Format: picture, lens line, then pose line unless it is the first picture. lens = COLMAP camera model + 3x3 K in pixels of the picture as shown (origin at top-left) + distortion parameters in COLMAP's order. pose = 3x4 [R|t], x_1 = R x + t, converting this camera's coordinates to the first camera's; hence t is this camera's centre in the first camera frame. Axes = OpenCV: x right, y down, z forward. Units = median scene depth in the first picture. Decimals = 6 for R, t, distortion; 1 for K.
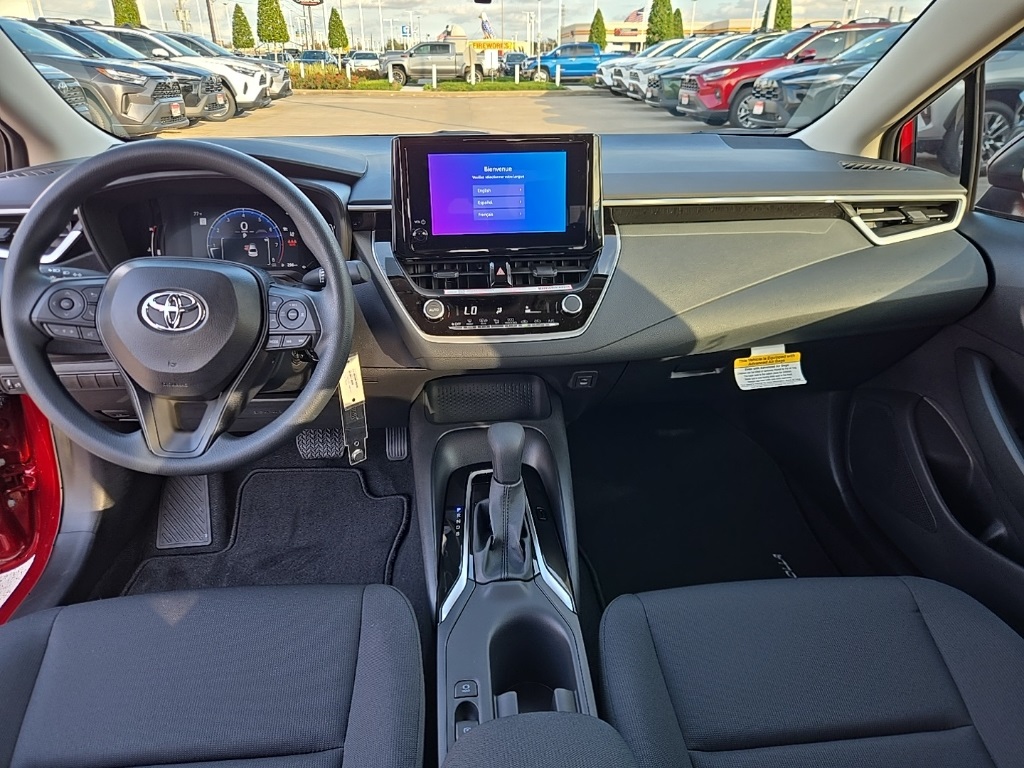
lens RADIAL K [[716.6, 0, 511.1], [0, 716.6, 404.2], [0, 0, 1]] dist [0.007403, 0.001124]
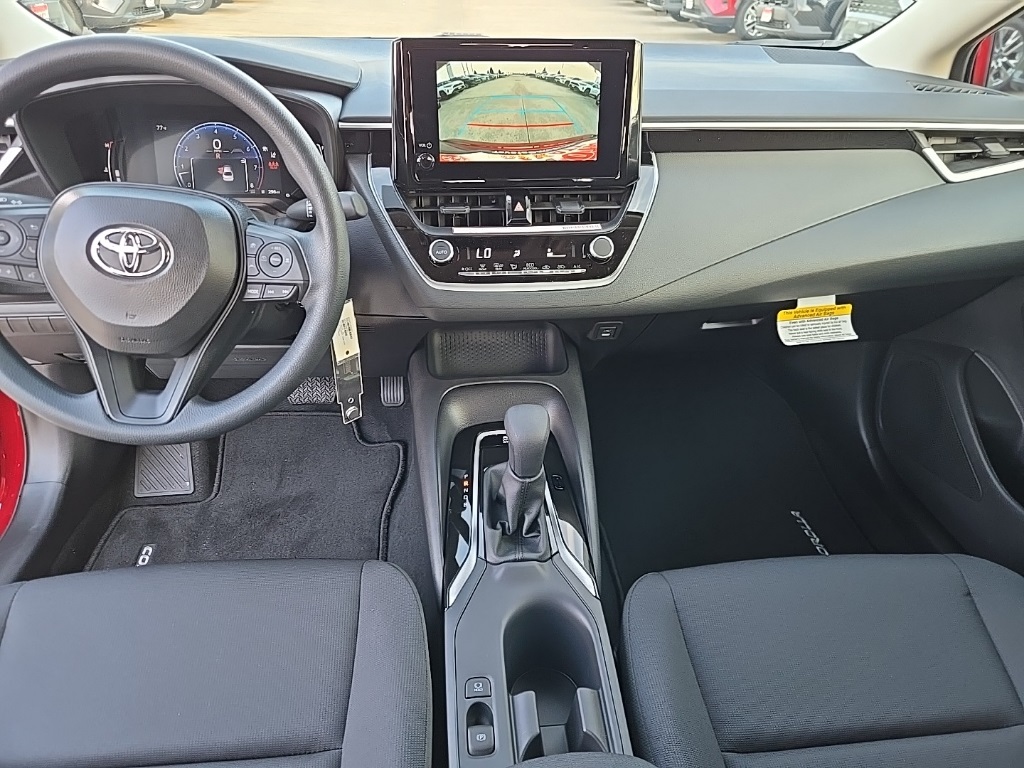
lens RADIAL K [[716.6, 0, 511.1], [0, 716.6, 404.2], [0, 0, 1]] dist [0.007403, 0.001124]
pose [[0.999753, 0.014067, 0.017207, -0.035061], [-0.015861, 0.993913, 0.109021, -0.043680], [-0.015568, -0.109267, 0.993891, 0.122769]]
